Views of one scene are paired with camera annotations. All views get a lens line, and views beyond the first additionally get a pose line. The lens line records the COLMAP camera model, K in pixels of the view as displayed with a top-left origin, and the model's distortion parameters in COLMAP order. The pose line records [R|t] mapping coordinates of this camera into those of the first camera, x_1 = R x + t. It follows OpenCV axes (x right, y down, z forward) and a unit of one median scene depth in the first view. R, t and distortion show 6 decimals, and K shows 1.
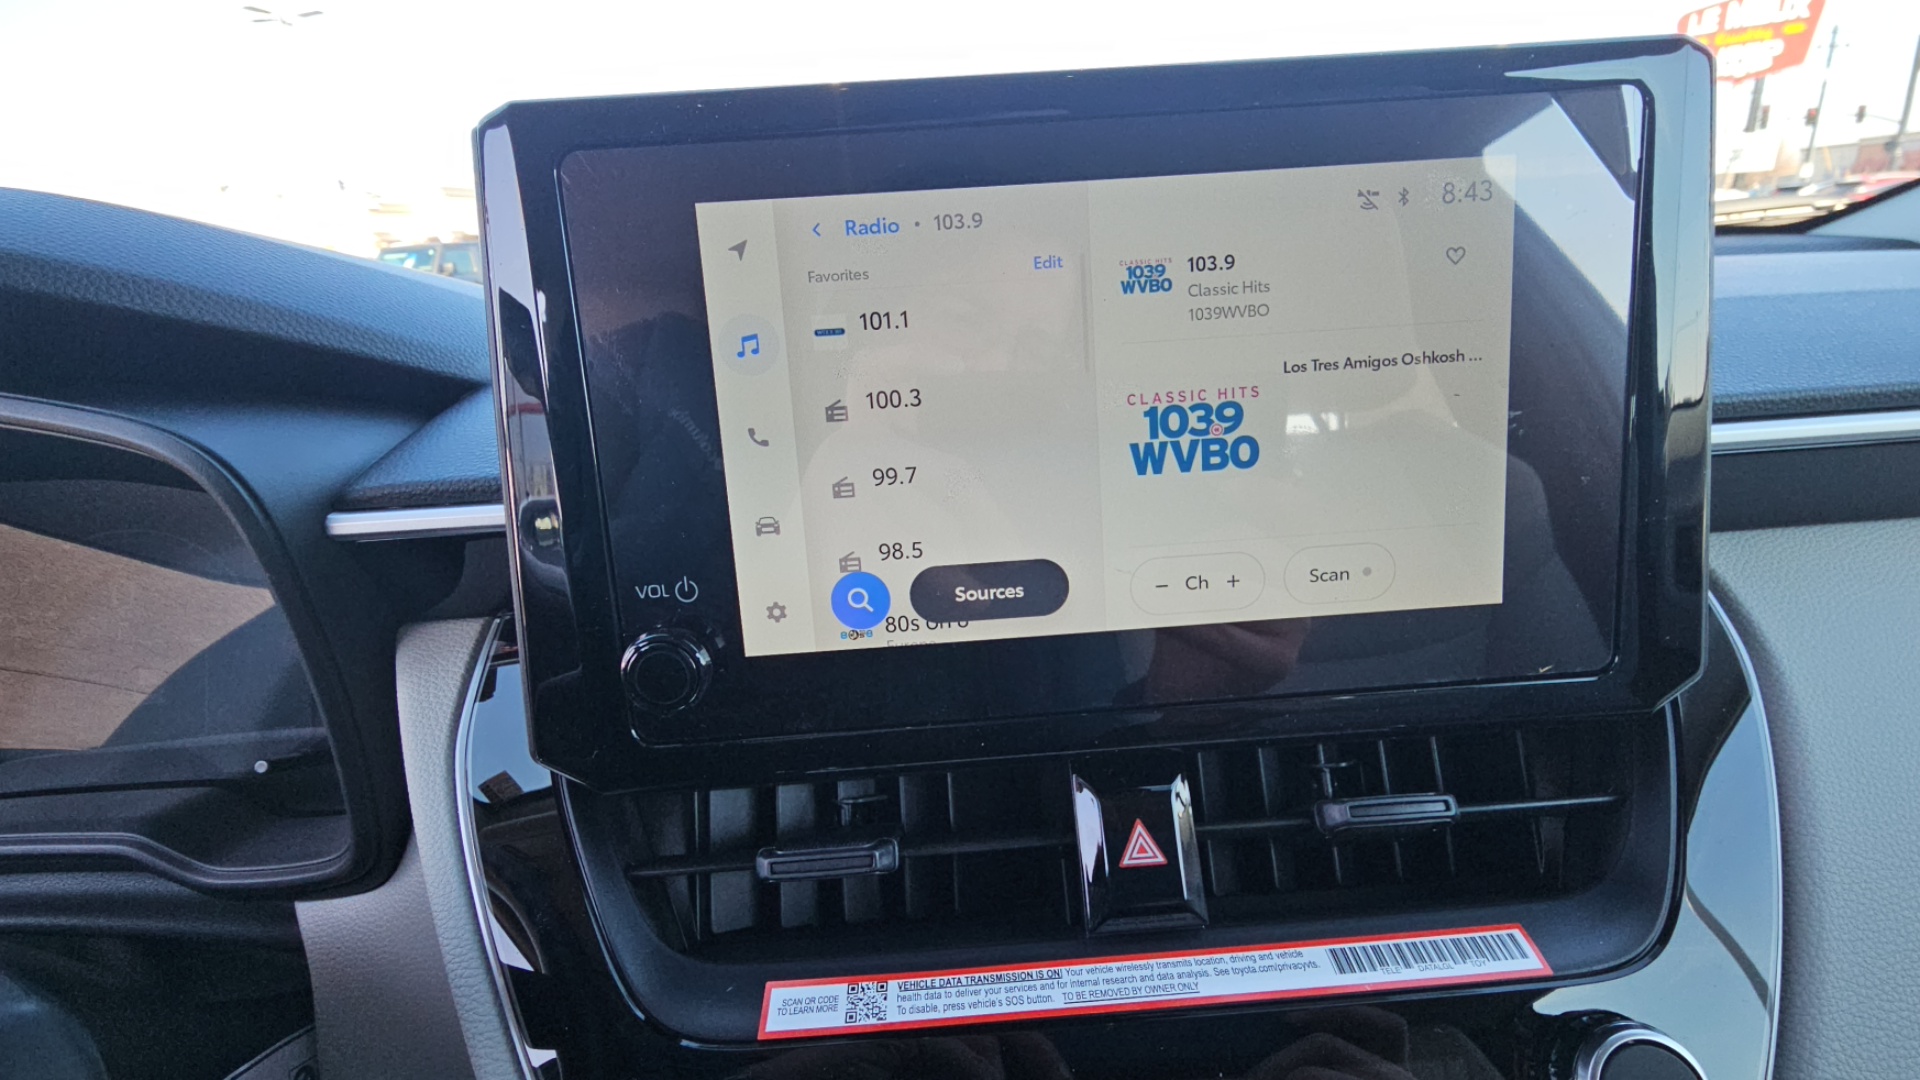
lens RADIAL K [[854.9, 0, 973.3], [0, 854.9, 544.4], [0, 0, 1]] dist [0.001644, -0.003624]
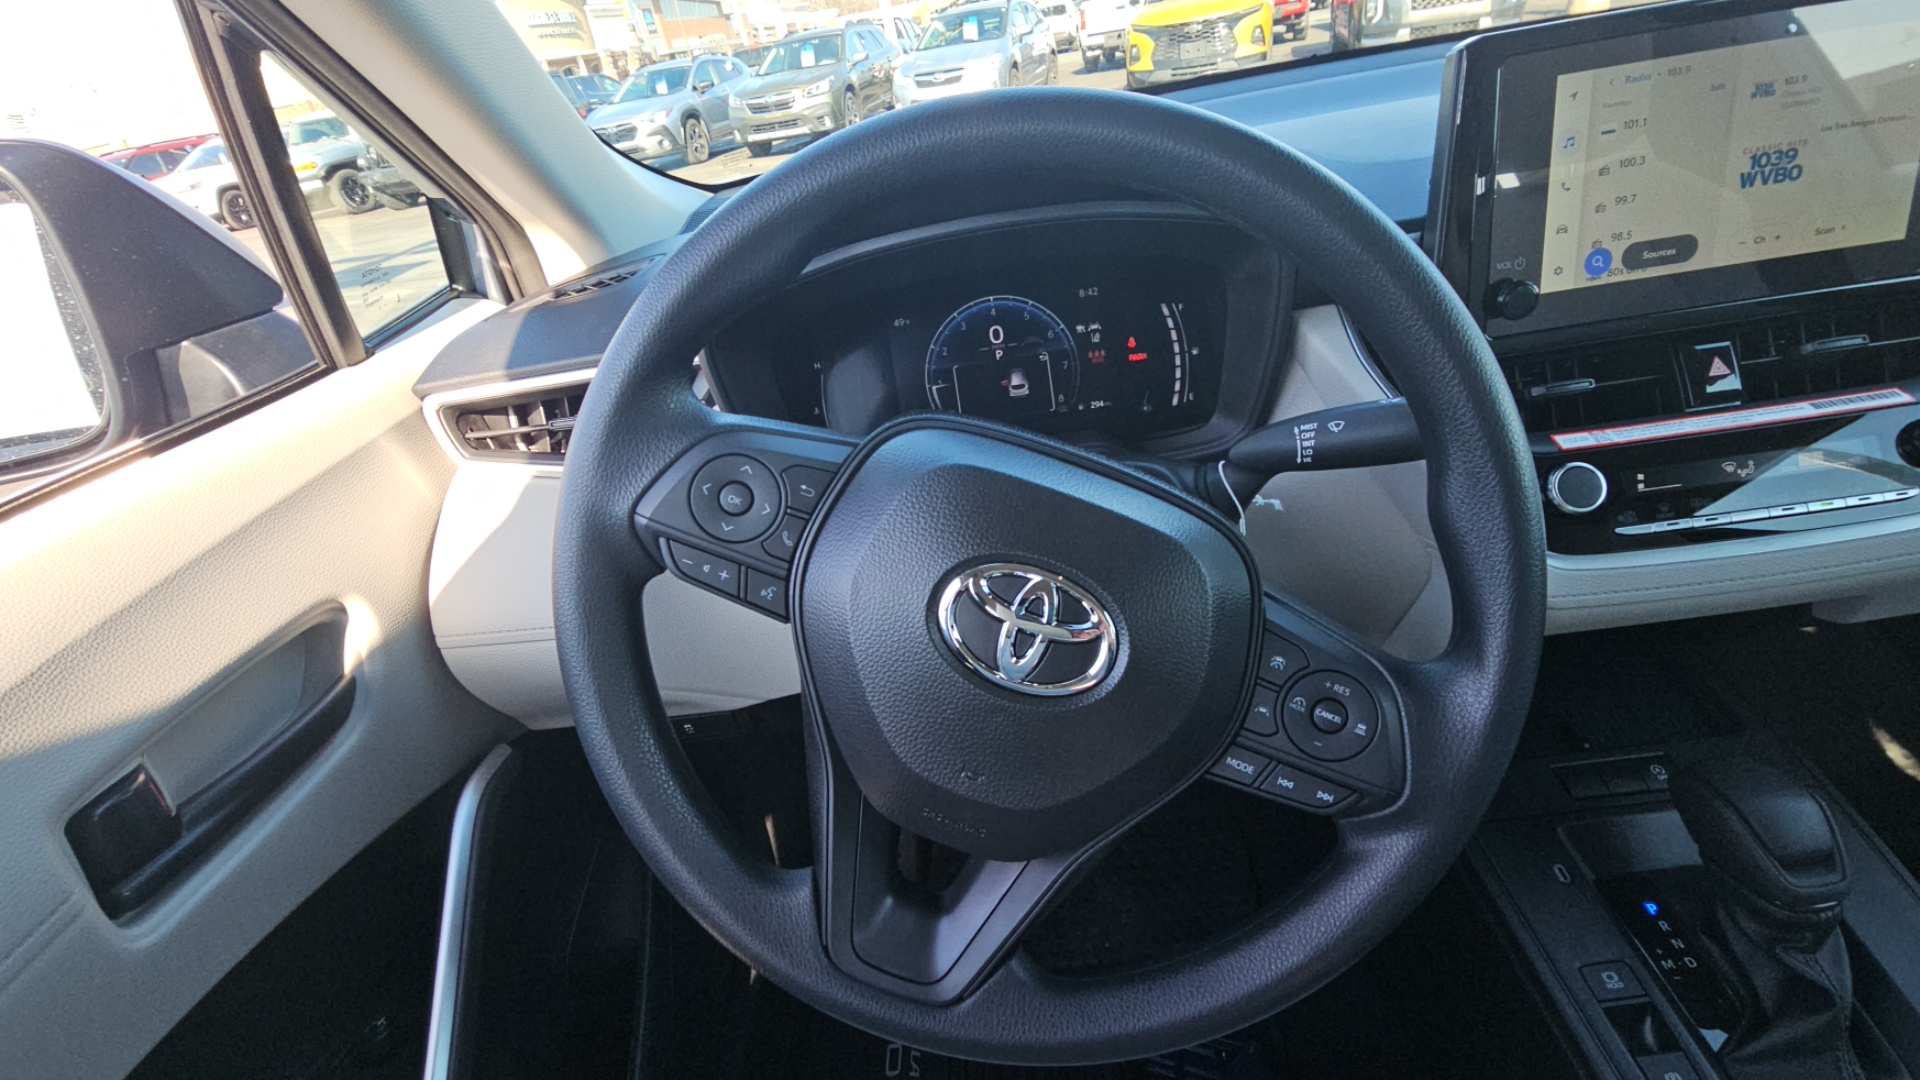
lens RADIAL K [[837.5, 0, 989.4], [0, 837.5, 543.3], [0, 0, 1]] dist [0.004300, -0.003003]
pose [[0.995122, -0.066752, -0.072637, -1.609872], [0.080592, 0.974729, 0.208348, 0.198358], [0.056893, -0.213186, 0.975354, -1.373153]]
